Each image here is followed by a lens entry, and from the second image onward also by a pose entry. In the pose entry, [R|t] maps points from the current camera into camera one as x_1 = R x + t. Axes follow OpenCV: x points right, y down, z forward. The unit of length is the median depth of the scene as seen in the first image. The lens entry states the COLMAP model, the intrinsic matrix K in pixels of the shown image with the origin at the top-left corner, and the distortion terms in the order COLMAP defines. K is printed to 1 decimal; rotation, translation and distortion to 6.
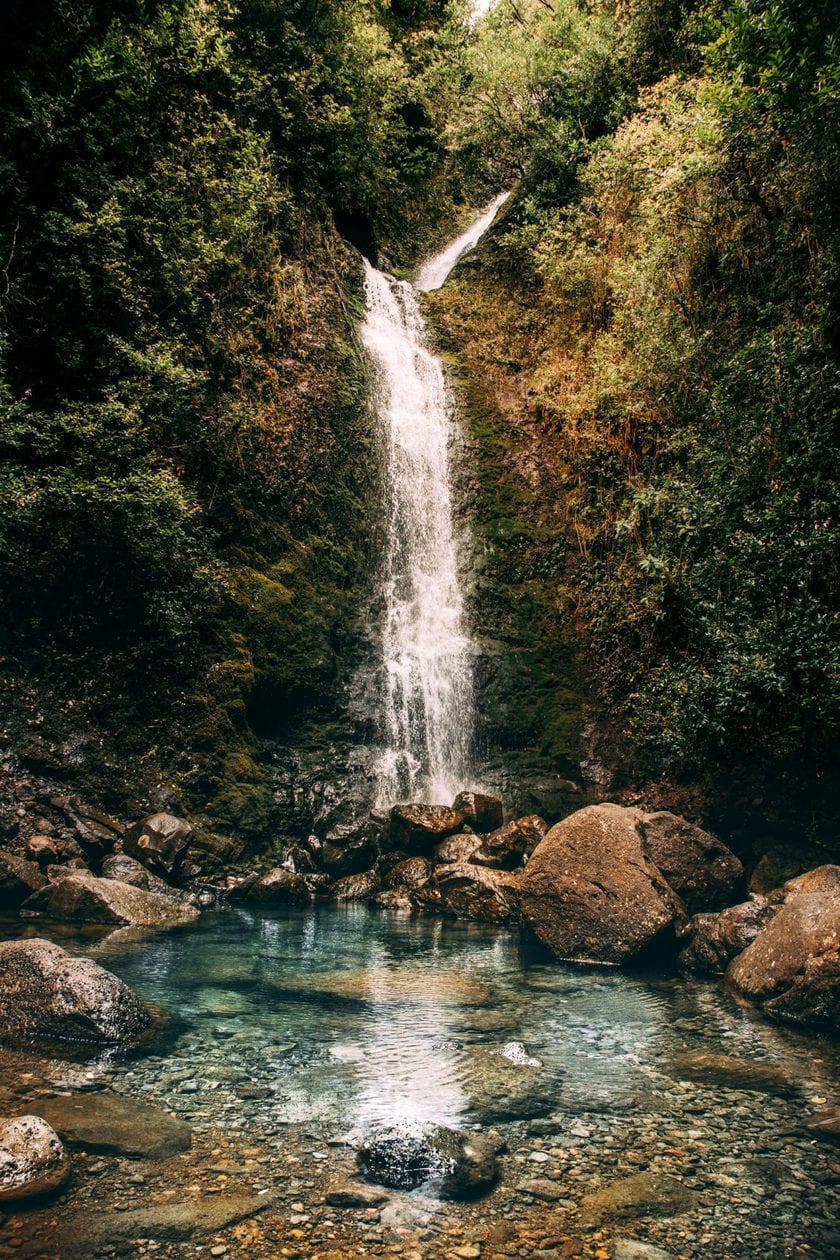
lens RADIAL K [[865.1, 0, 420.0], [0, 865.1, 630.0], [0, 0, 1]] dist [-0.116627, 0.003854]
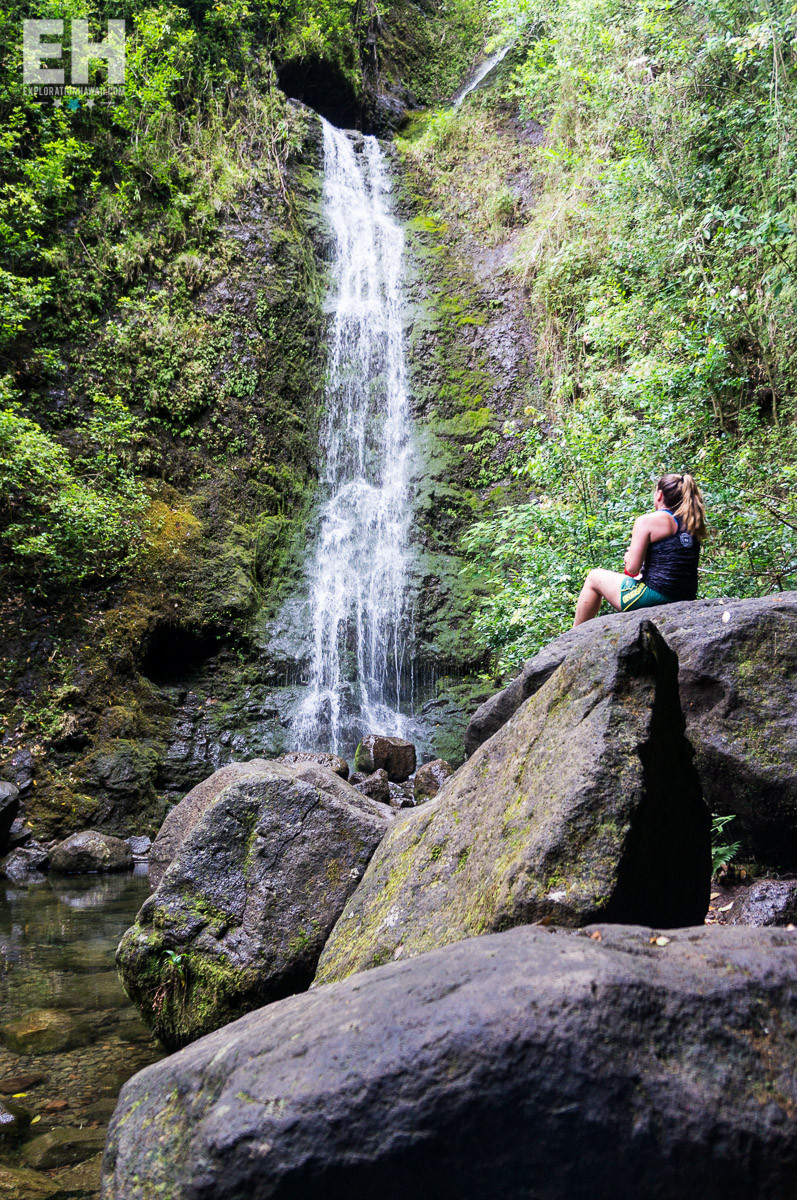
lens RADIAL K [[1003.9, 0, 398.5], [0, 1003.9, 600.0], [0, 0, 1]] dist [-0.027161, -0.000137]
pose [[0.978577, -0.073378, -0.192360, 0.229895], [0.085289, 0.994871, 0.054380, -0.003948], [0.187384, -0.069621, 0.979816, -0.001870]]
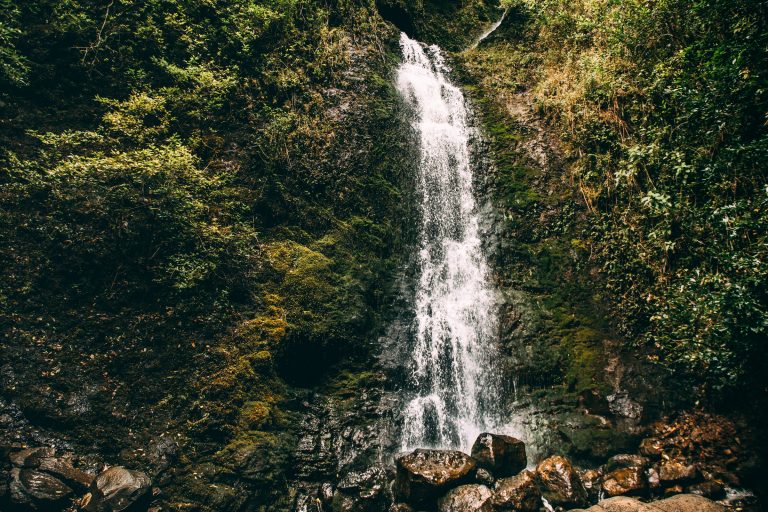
lens RADIAL K [[527.3, 0, 384.2], [0, 527.3, 244.4], [0, 0, 1]] dist [-0.116627, 0.003854]
pose [[0.971703, -0.100933, -0.213554, 0.070041], [0.067639, 0.985145, -0.157844, 0.049026], [0.226313, 0.138933, 0.964095, 0.301829]]
